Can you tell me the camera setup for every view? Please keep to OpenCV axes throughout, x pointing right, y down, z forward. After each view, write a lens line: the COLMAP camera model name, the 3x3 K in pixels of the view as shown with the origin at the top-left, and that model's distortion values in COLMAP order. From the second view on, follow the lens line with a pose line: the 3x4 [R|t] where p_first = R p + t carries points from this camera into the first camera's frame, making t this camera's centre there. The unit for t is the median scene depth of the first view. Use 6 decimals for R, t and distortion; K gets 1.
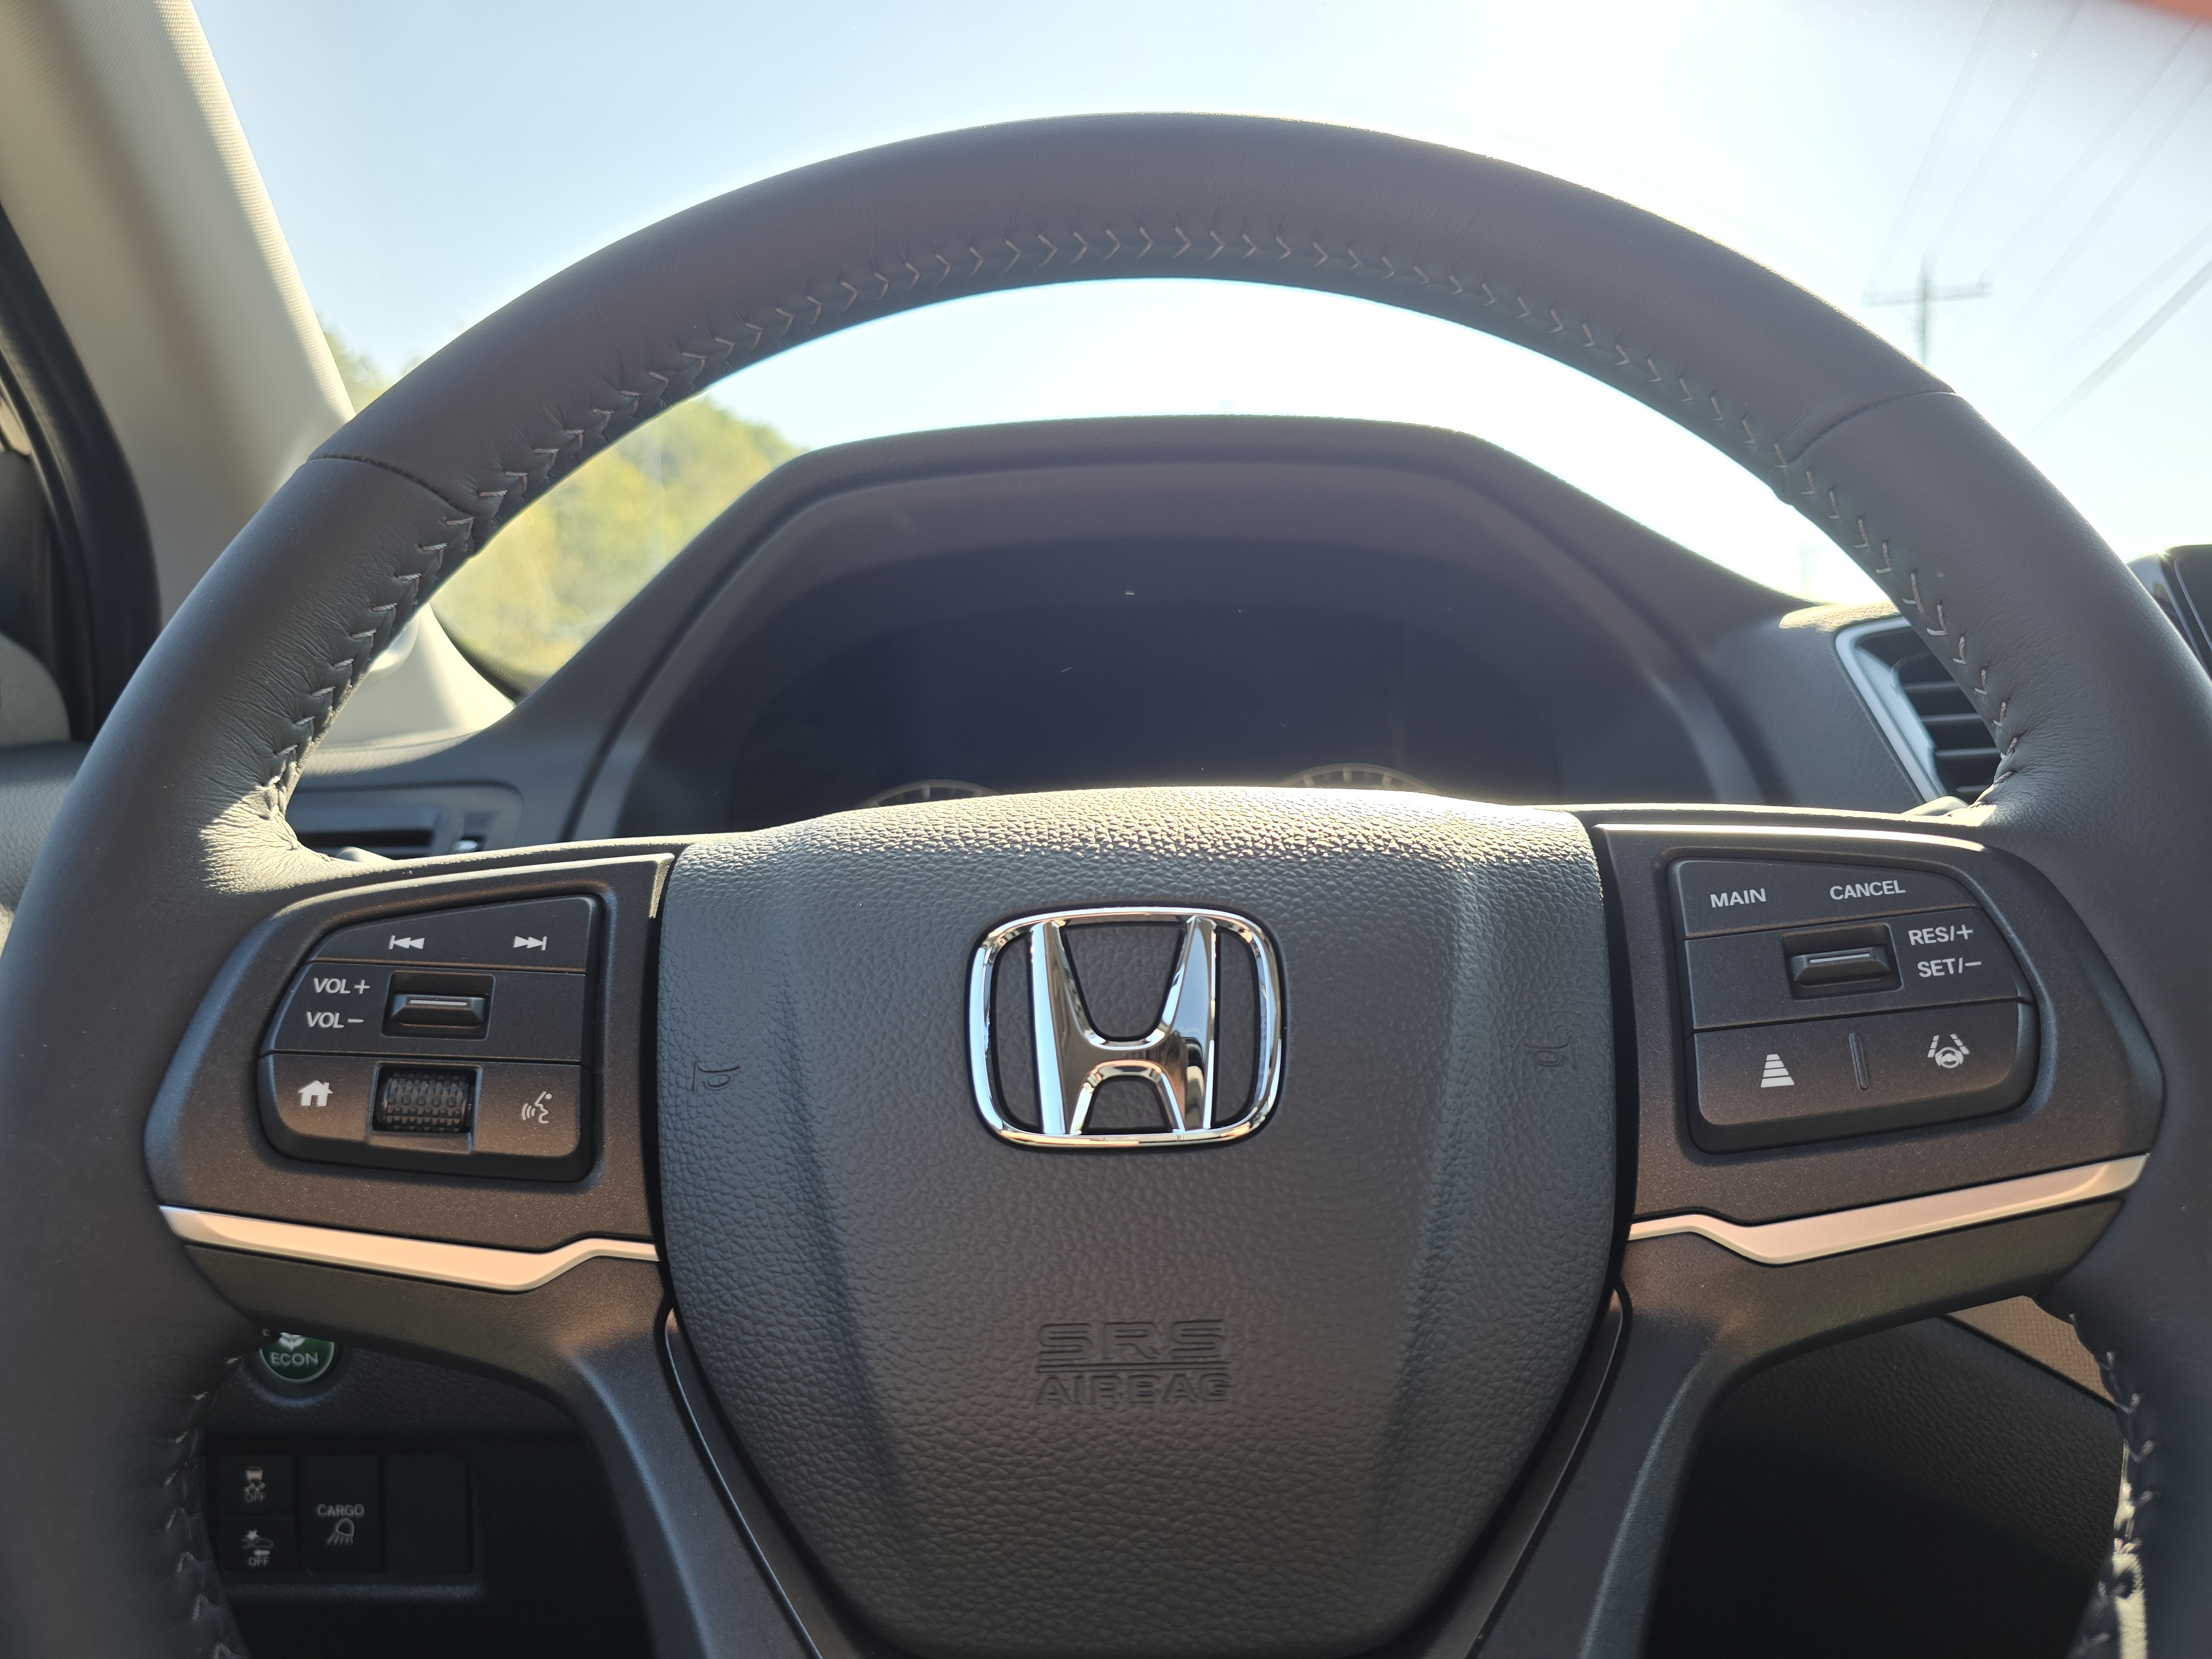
lens RADIAL K [[1500.2, 0, 1104.4], [0, 1500.2, 830.7], [0, 0, 1]] dist [0.020690, 0.000896]
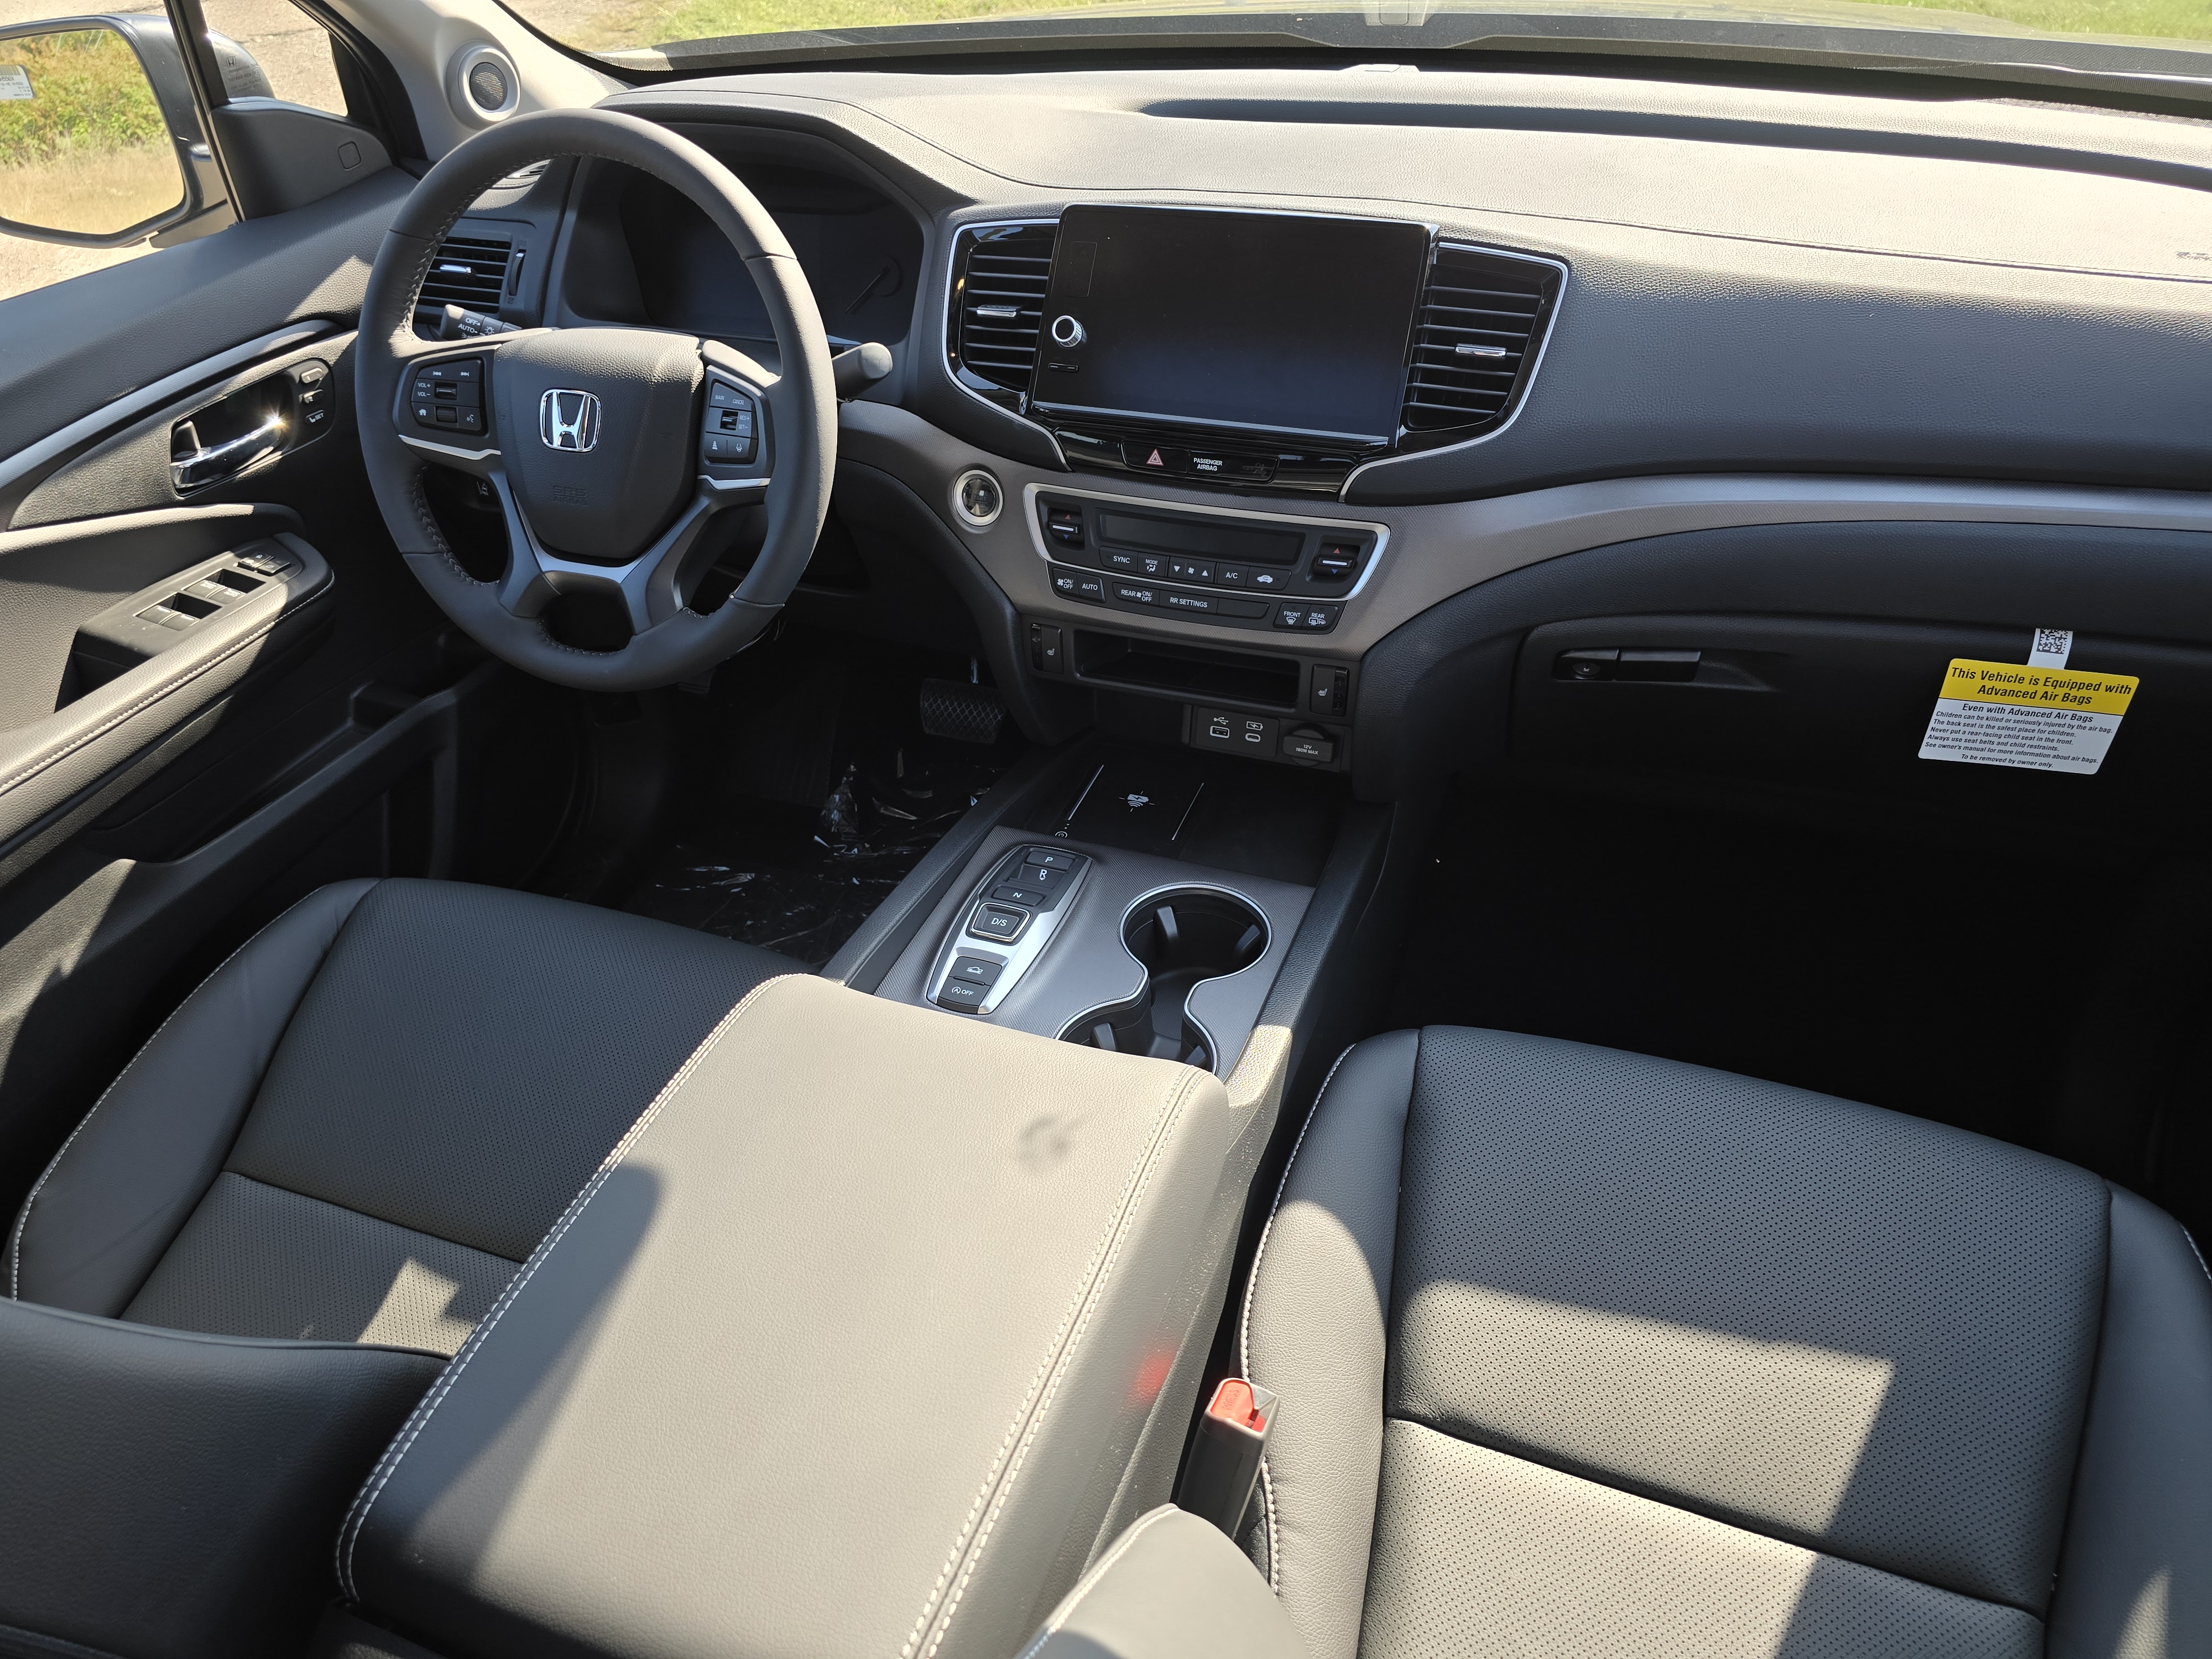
lens RADIAL K [[1500.2, 0, 1109.1], [0, 1500.2, 829.5], [0, 0, 1]] dist [0.020690, 0.000896]
pose [[0.943607, 0.185136, -0.274464, 2.783287], [0.020801, 0.794236, 0.607253, -1.481314], [0.330413, -0.578717, 0.745596, -2.317406]]
